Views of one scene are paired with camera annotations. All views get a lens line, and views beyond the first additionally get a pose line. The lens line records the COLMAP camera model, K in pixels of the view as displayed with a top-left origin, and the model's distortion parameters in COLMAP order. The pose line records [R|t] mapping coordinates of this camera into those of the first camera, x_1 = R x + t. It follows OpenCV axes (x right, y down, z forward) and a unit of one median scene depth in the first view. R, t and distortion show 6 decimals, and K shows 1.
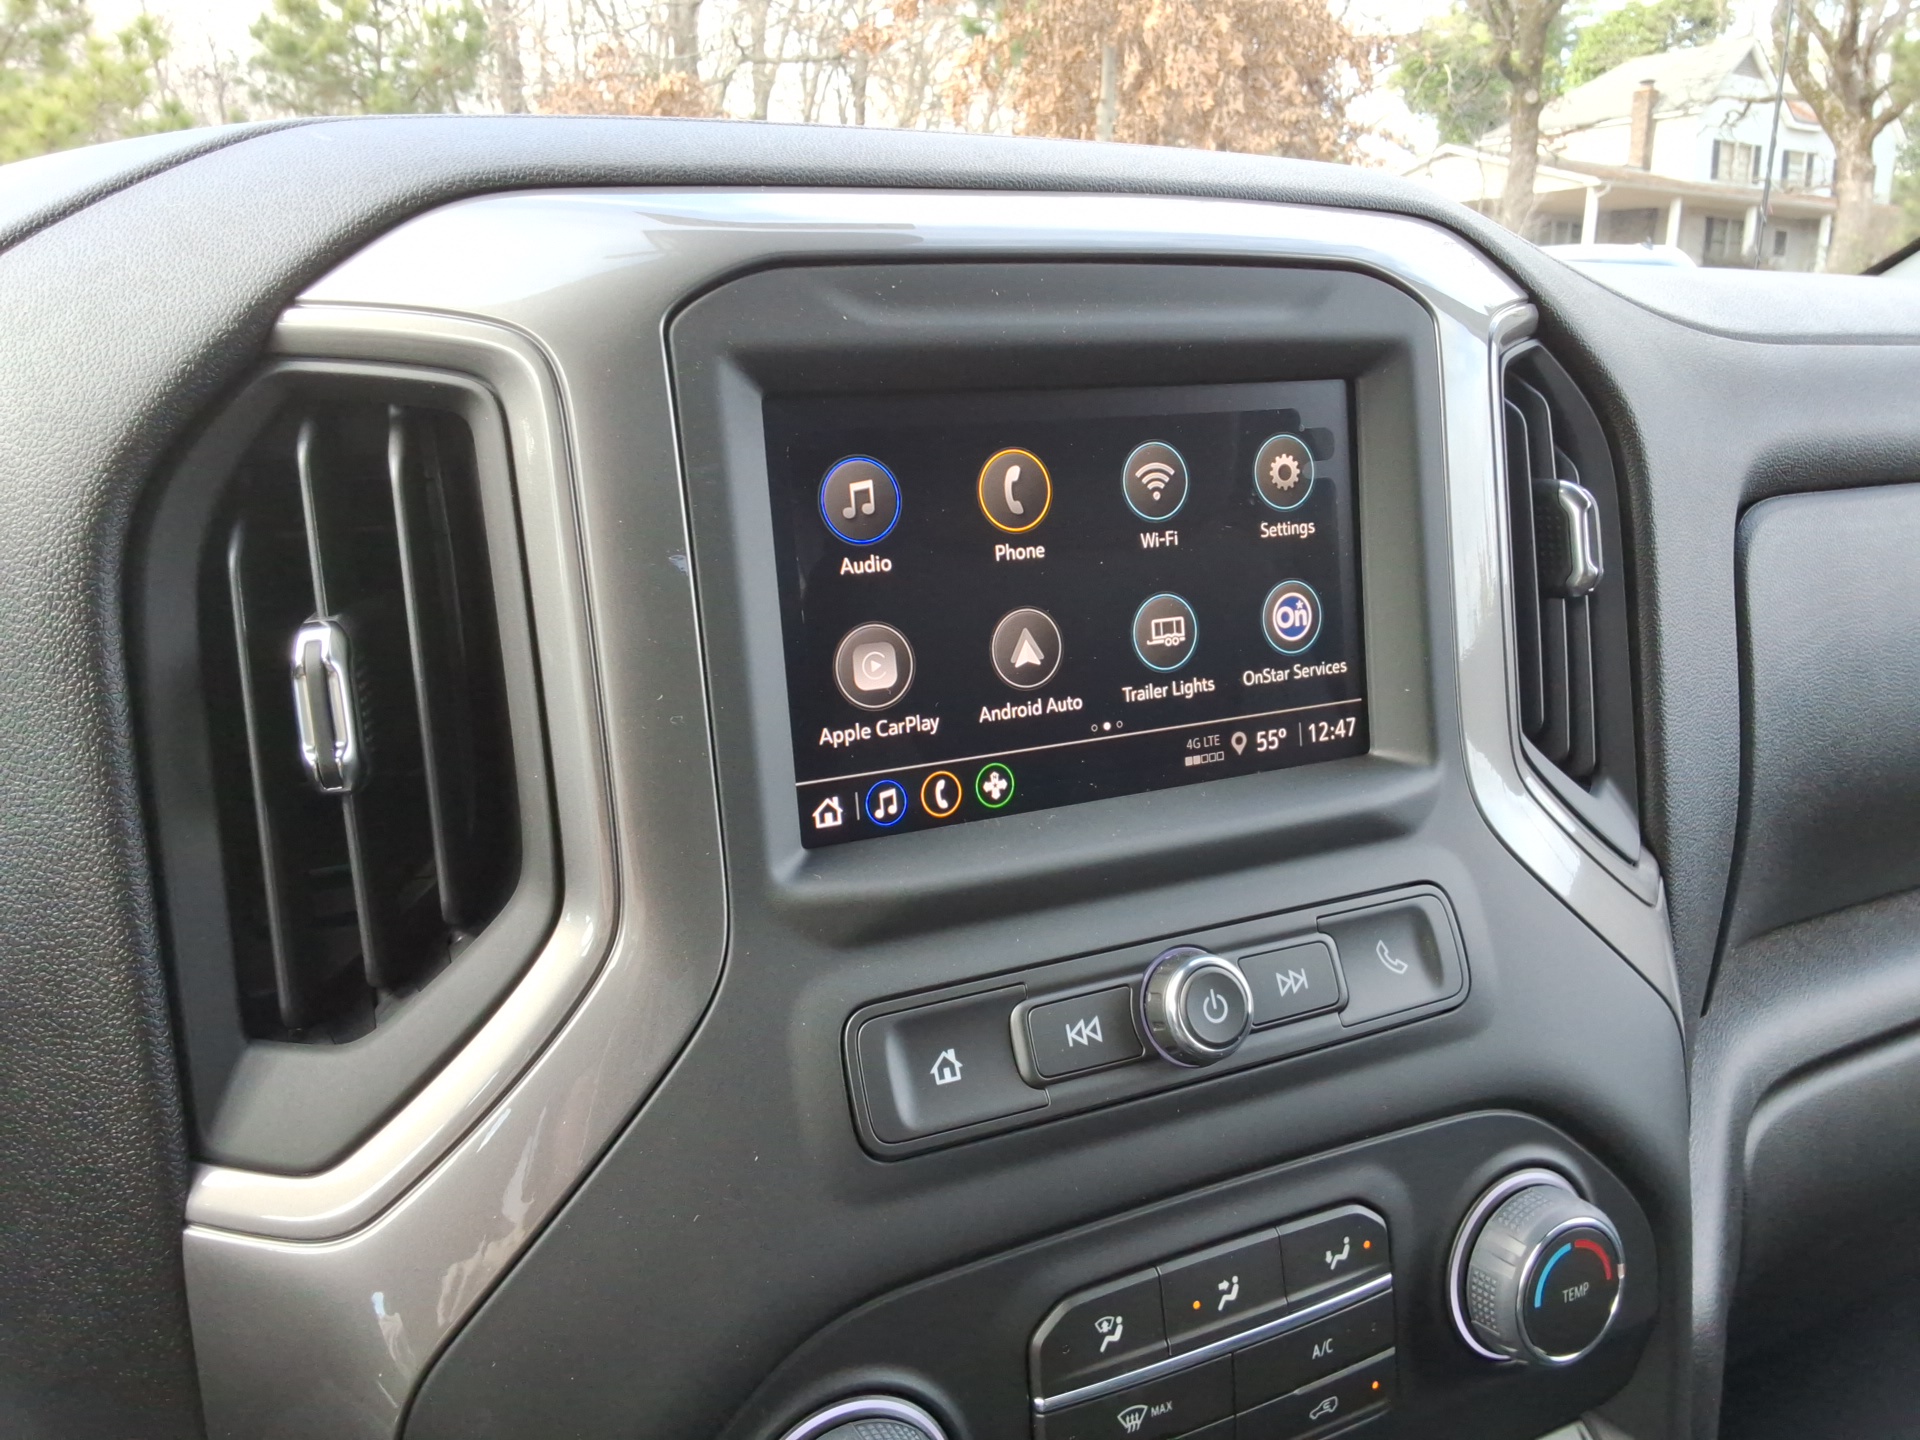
lens RADIAL K [[1532.6, 0, 971.8], [0, 1532.6, 713.0], [0, 0, 1]] dist [0.115278, -0.168113]
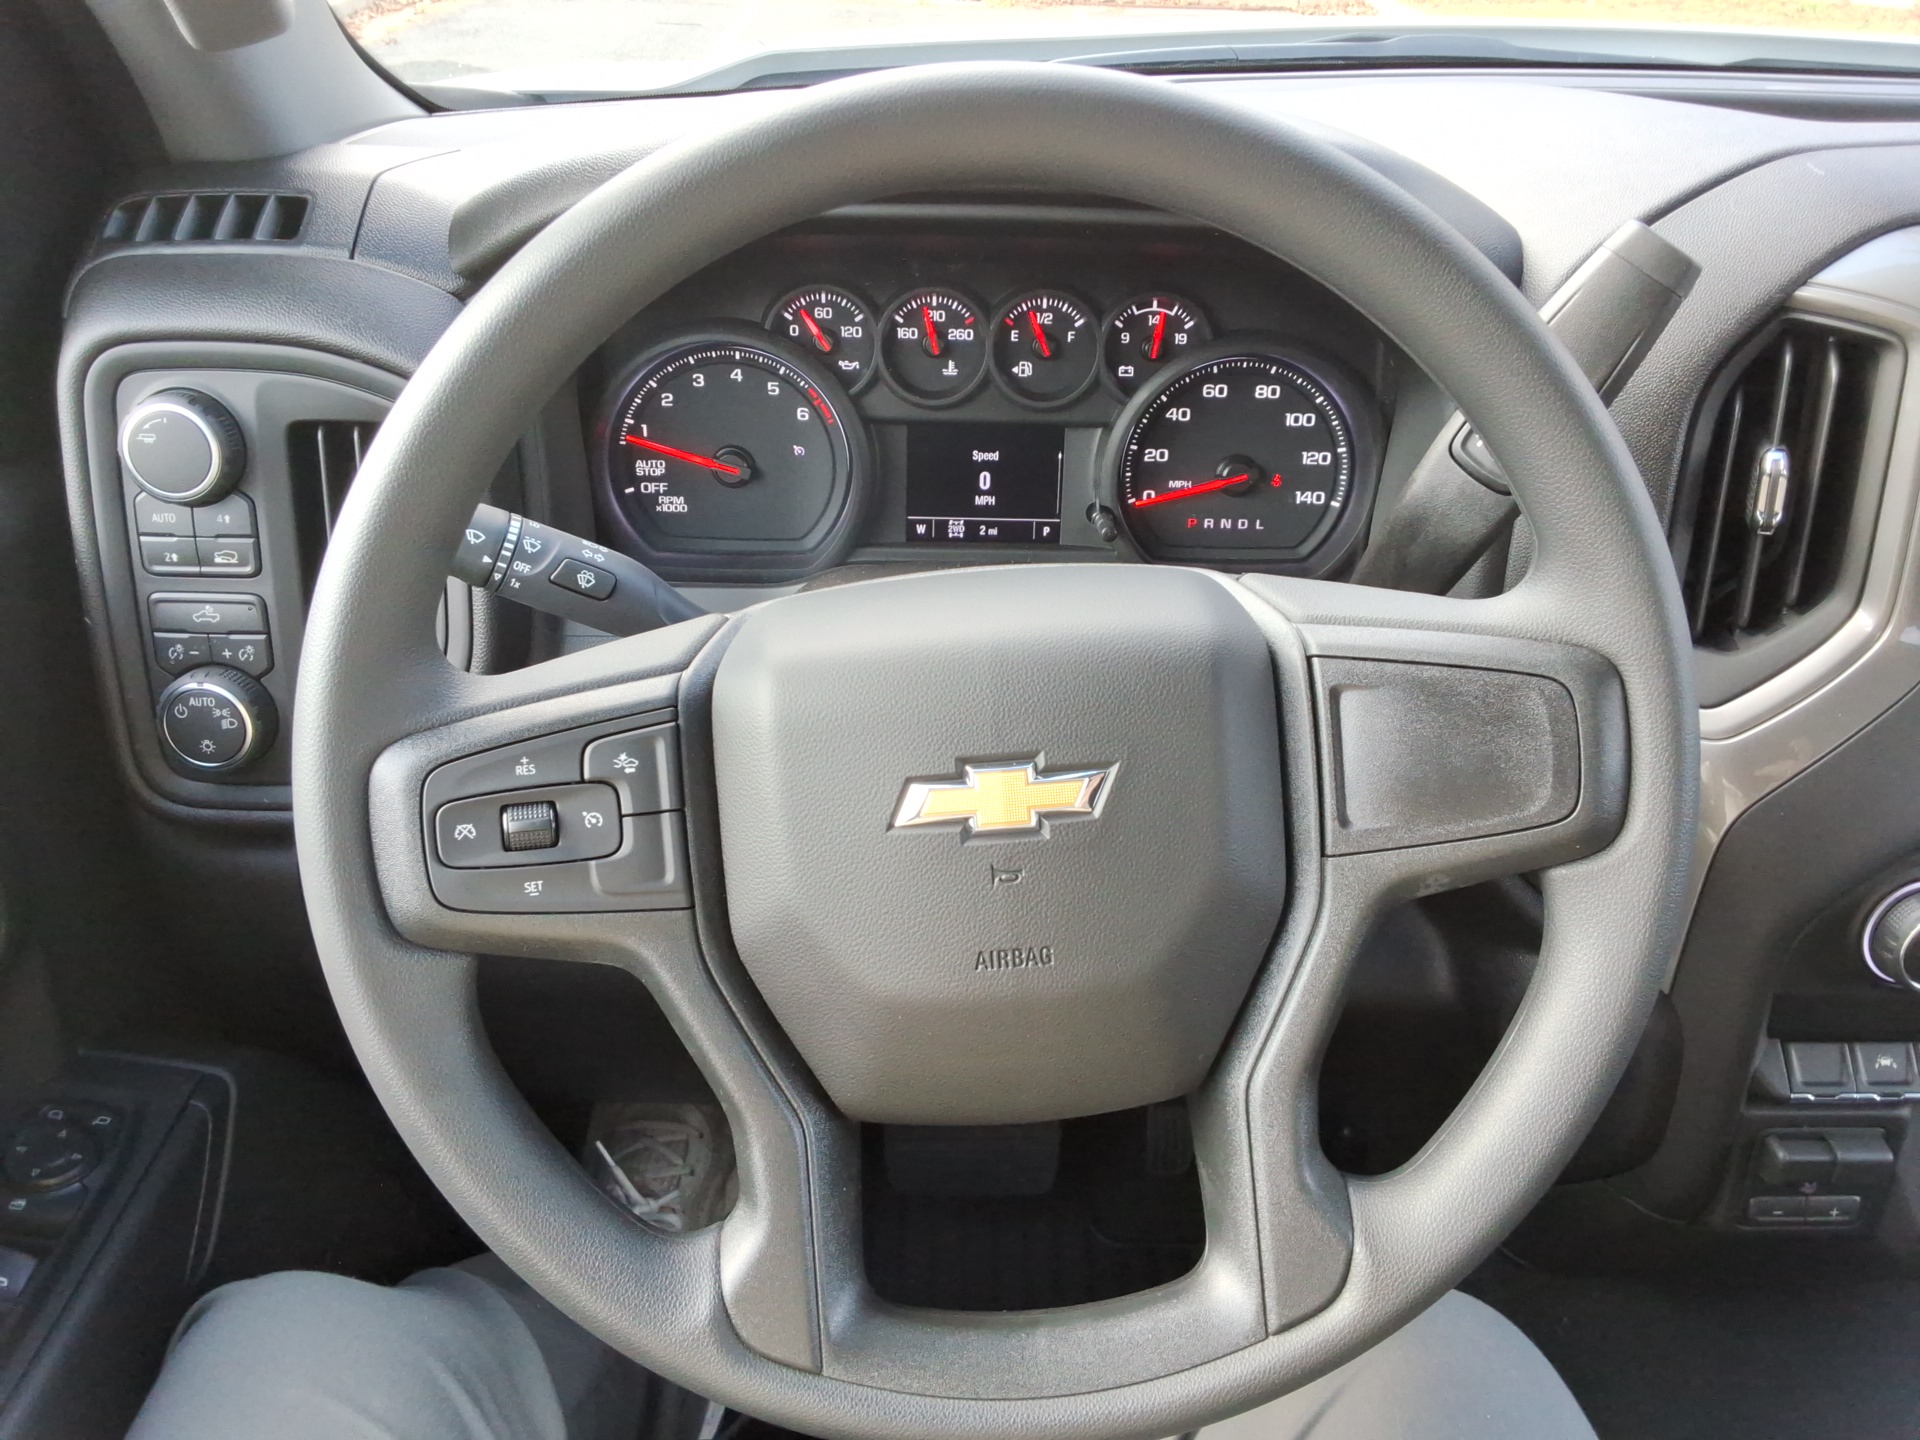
lens RADIAL K [[1538.7, 0, 973.8], [0, 1538.7, 709.3], [0, 0, 1]] dist [0.121504, -0.181704]
pose [[0.894254, 0.242928, -0.375892, -0.447711], [-0.133365, 0.946354, 0.294325, -0.178988], [0.427227, -0.213071, 0.878680, -1.160802]]
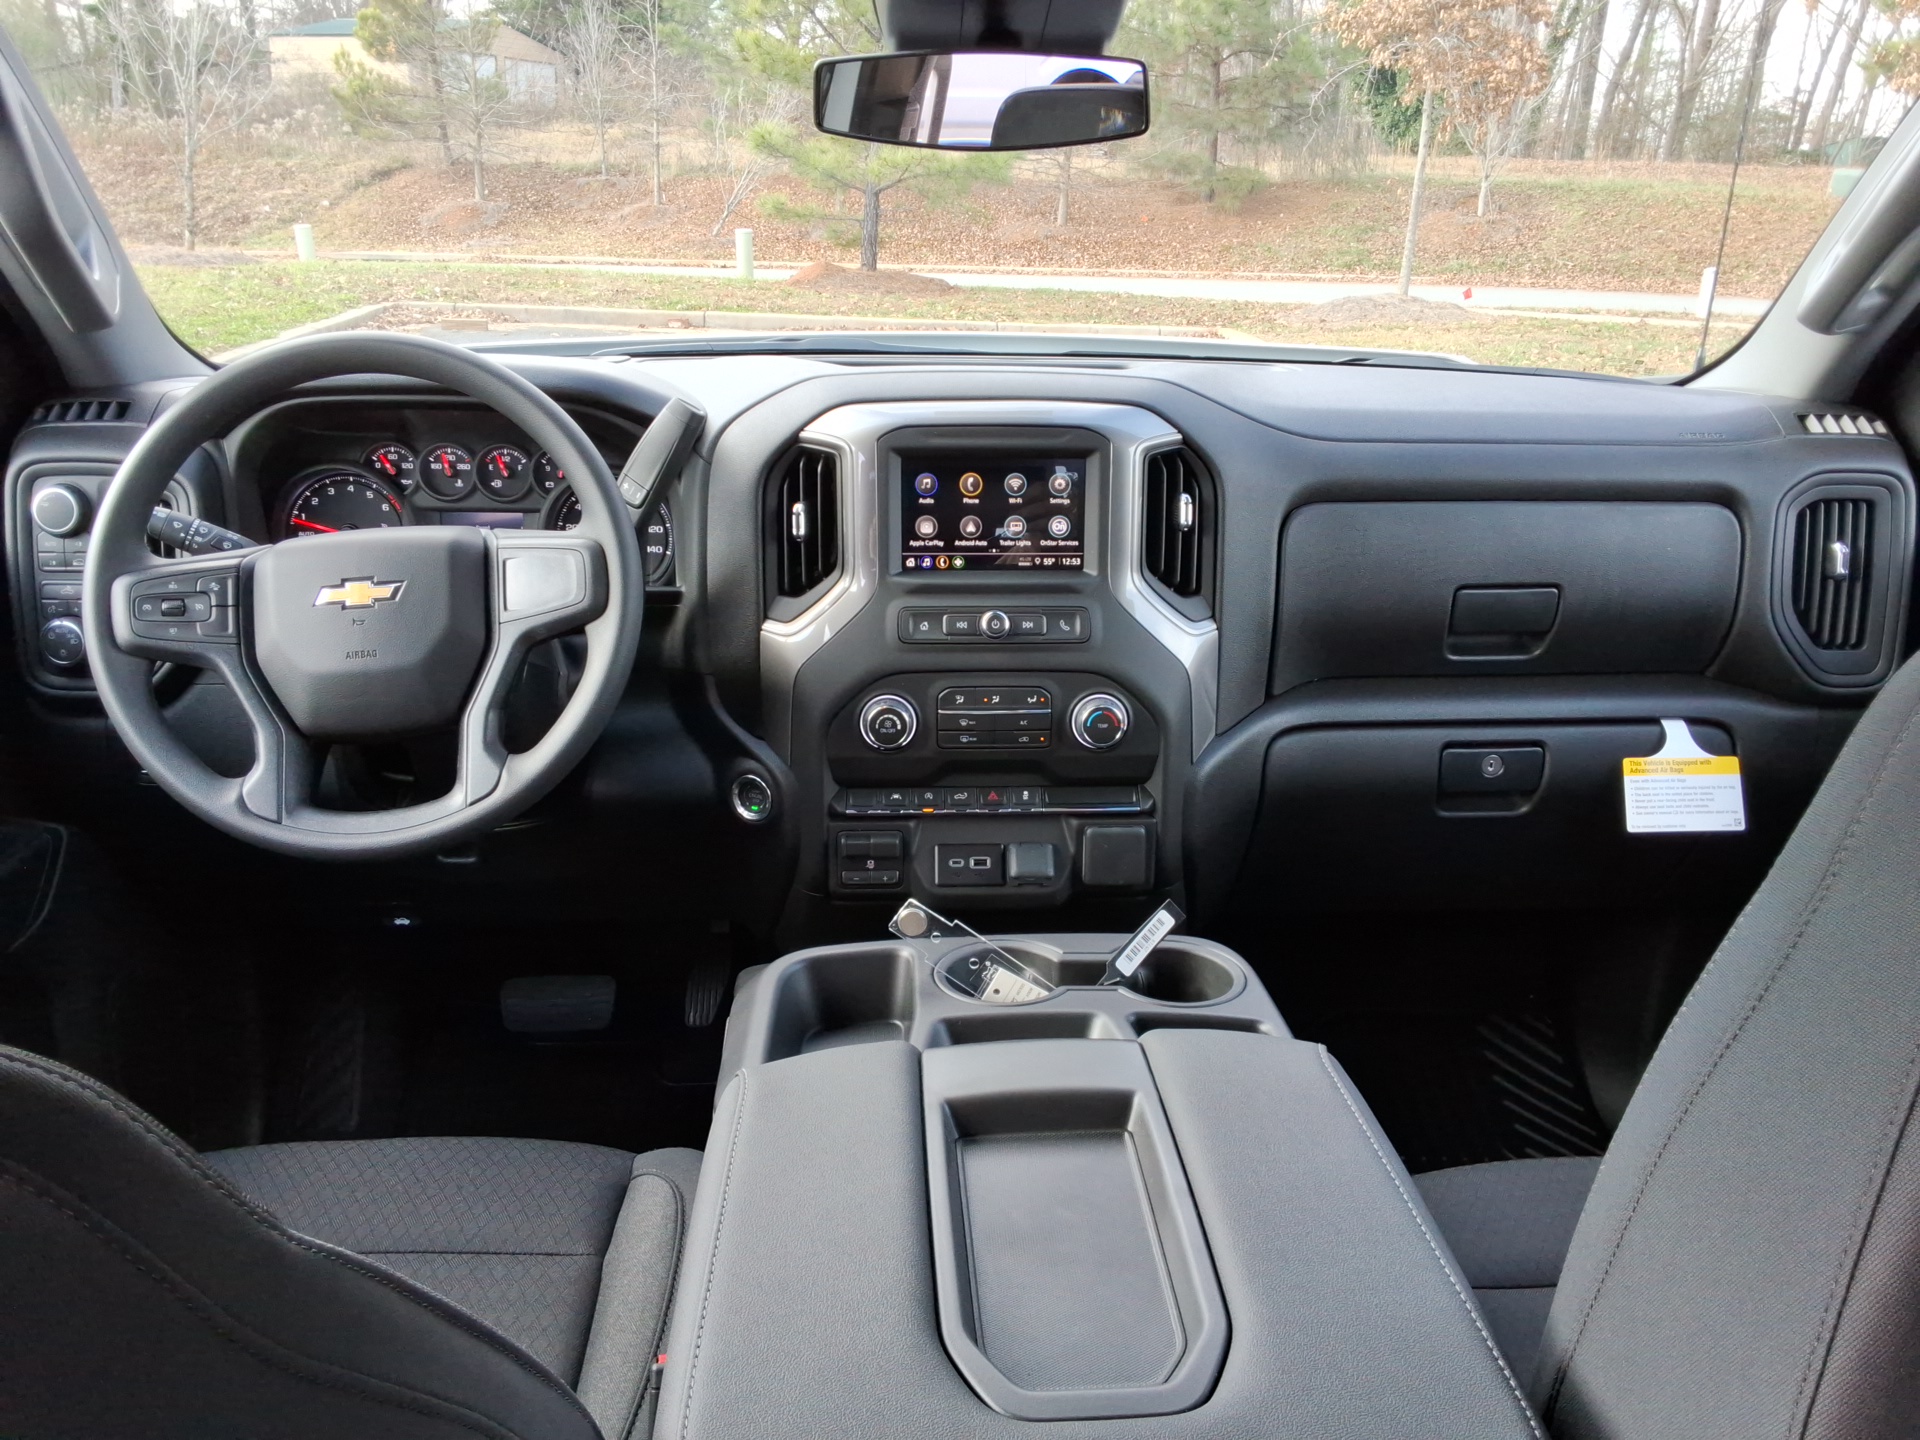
lens RADIAL K [[1548.9, 0, 983.1], [0, 1548.9, 705.4], [0, 0, 1]] dist [0.106909, -0.160914]
pose [[0.911867, 0.150325, -0.381971, 1.670069], [-0.119246, 0.987411, 0.103924, -0.008884], [0.392785, -0.049217, 0.918313, -2.637341]]
